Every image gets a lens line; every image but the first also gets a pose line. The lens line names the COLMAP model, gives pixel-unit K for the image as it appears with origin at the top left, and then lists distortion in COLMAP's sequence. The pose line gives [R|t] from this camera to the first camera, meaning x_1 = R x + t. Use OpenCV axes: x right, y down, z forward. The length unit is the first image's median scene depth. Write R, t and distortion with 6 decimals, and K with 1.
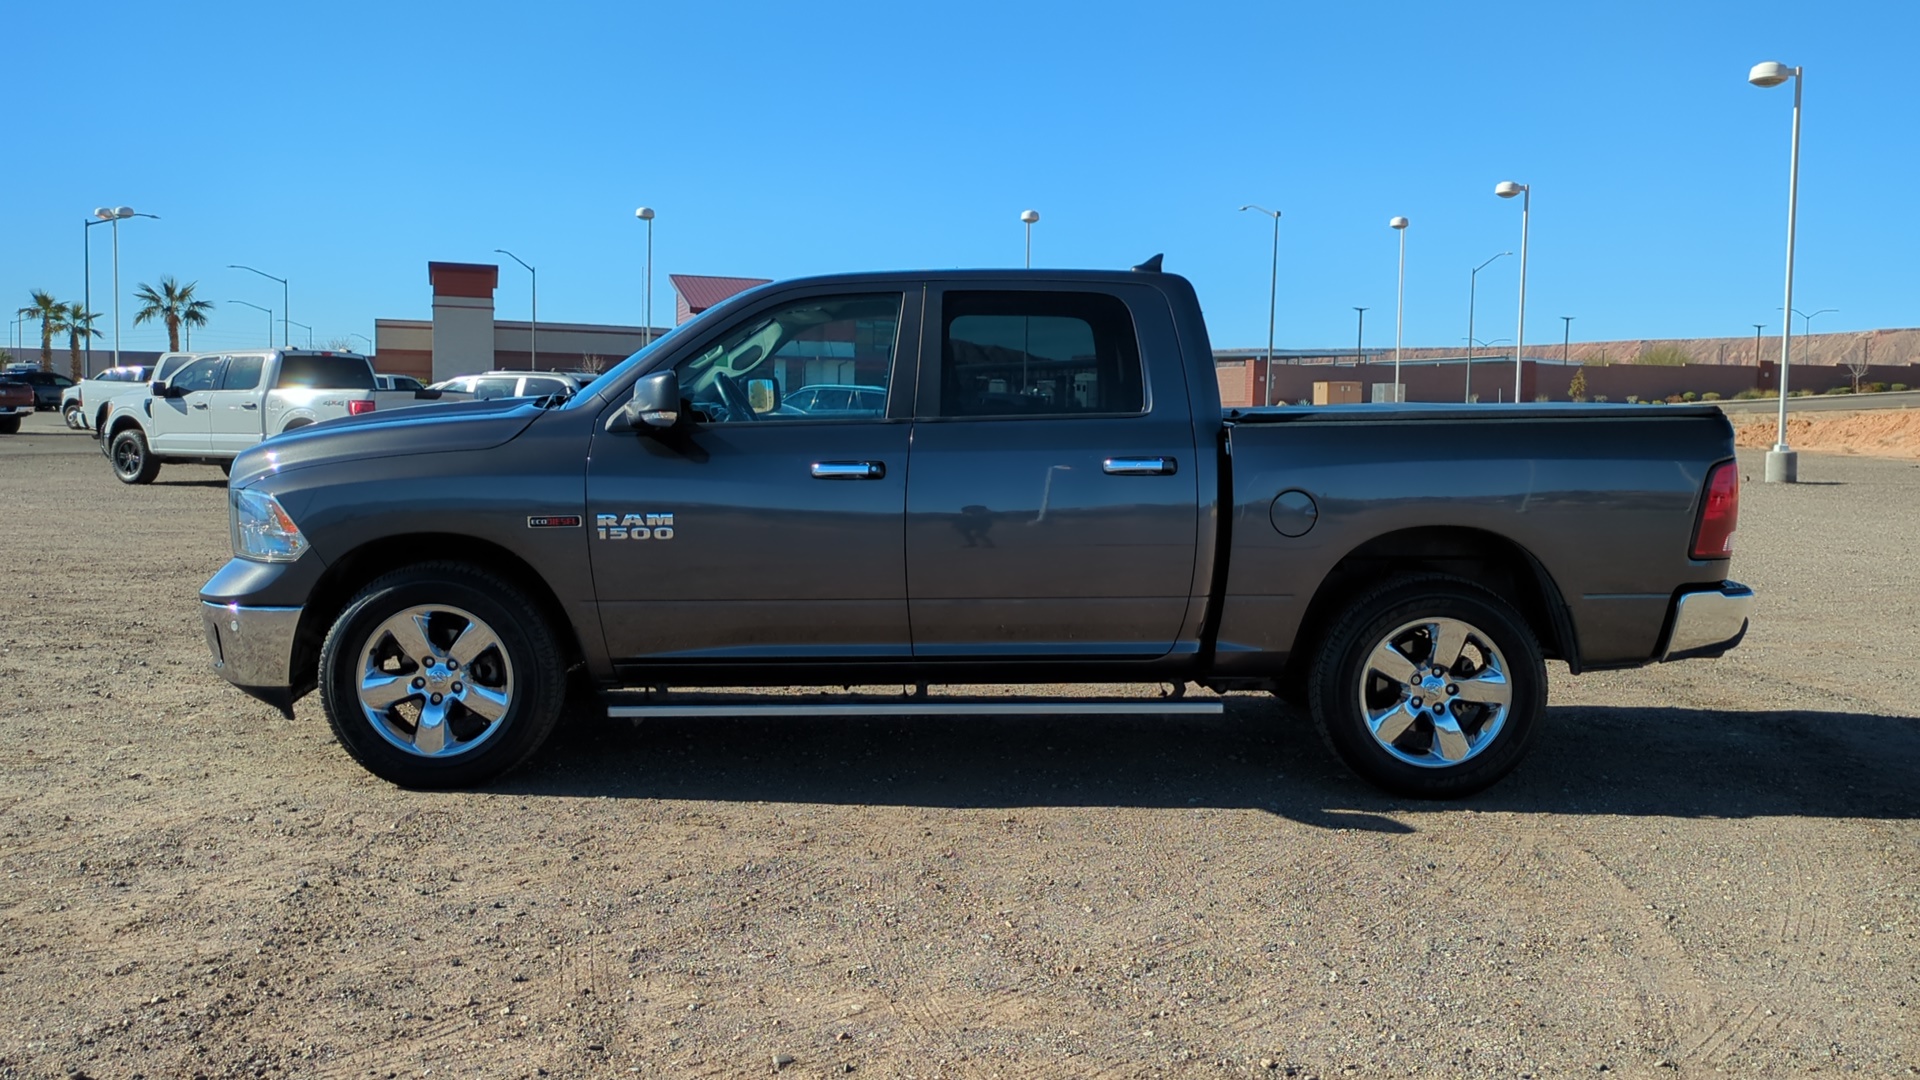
lens RADIAL K [[1667.1, 0, 978.0], [0, 1667.1, 538.3], [0, 0, 1]] dist [0.060694, -0.096009]
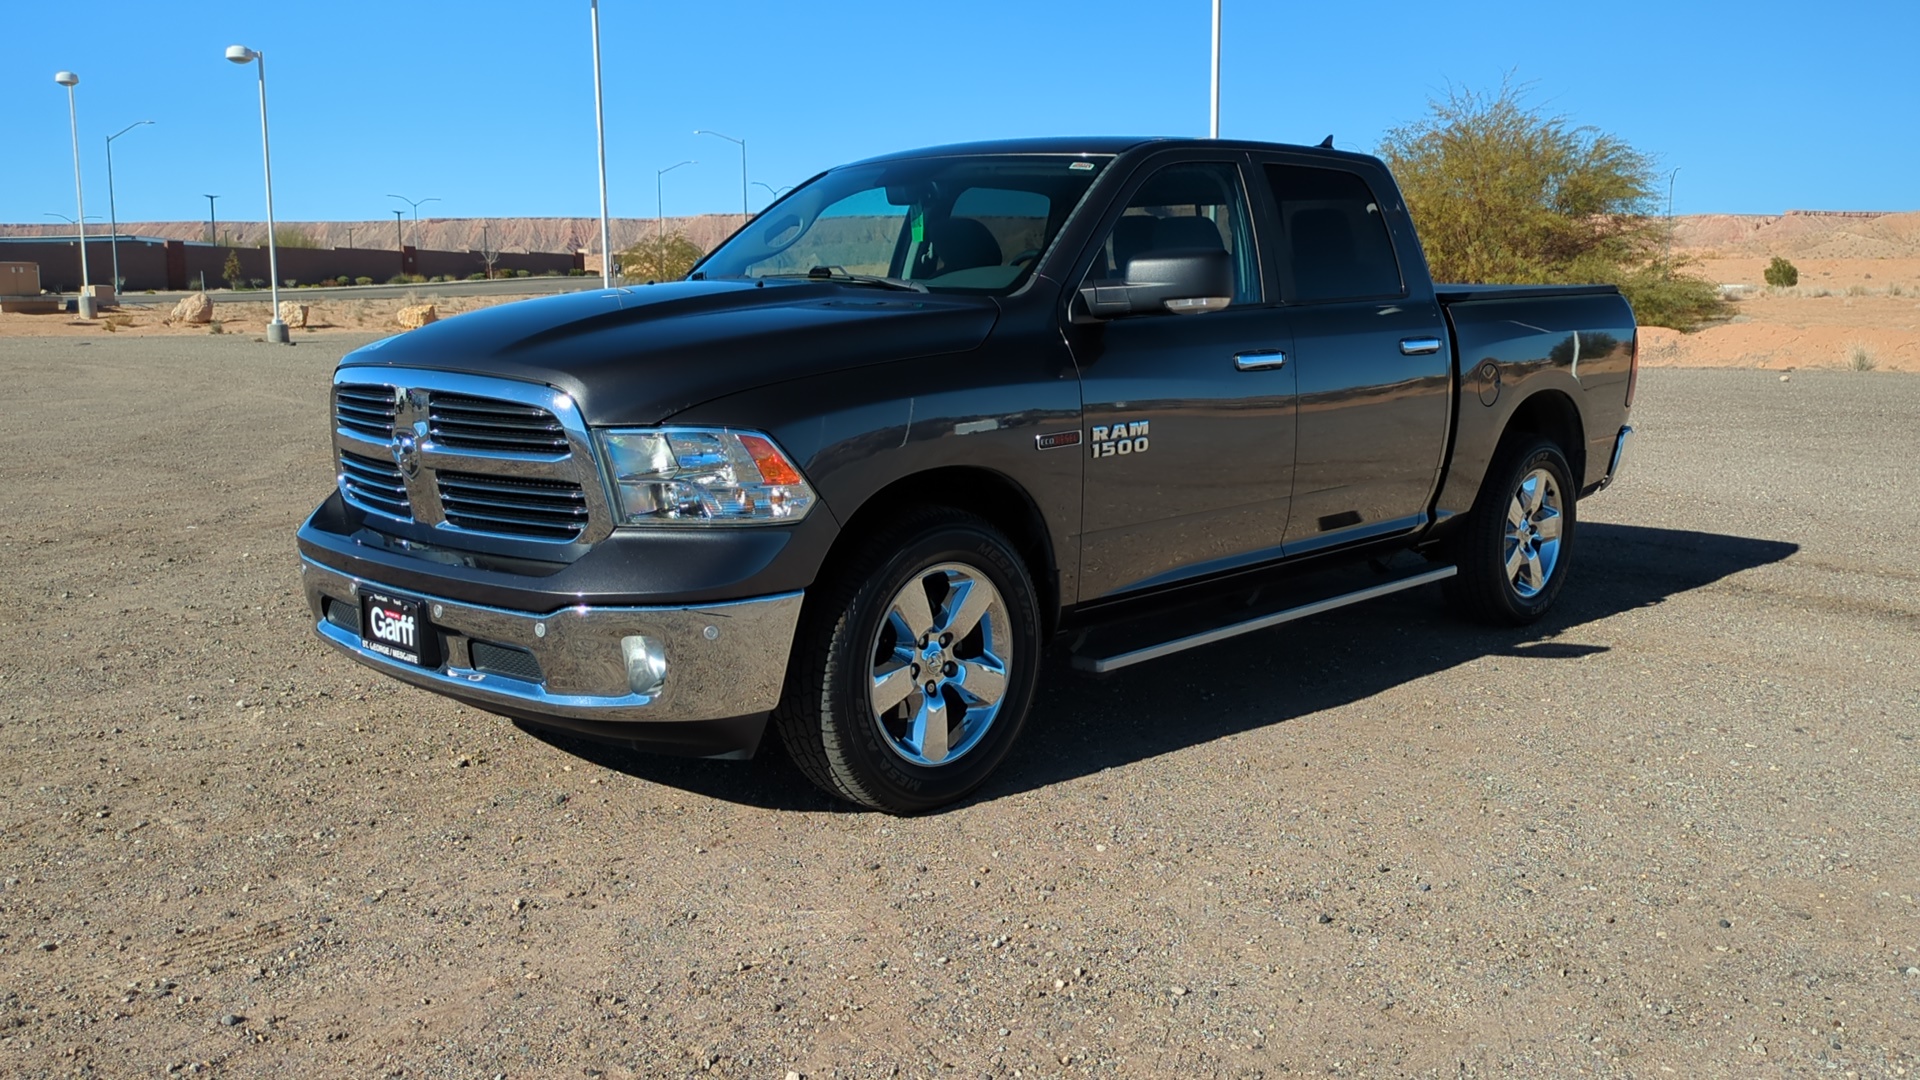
lens RADIAL K [[1667.1, 0, 978.0], [0, 1667.1, 538.3], [0, 0, 1]] dist [0.060694, -0.096009]
pose [[0.677969, -0.109824, 0.726840, -0.840116], [0.060227, 0.993751, 0.093976, -0.039184], [-0.732619, -0.019937, 0.680347, 0.481756]]
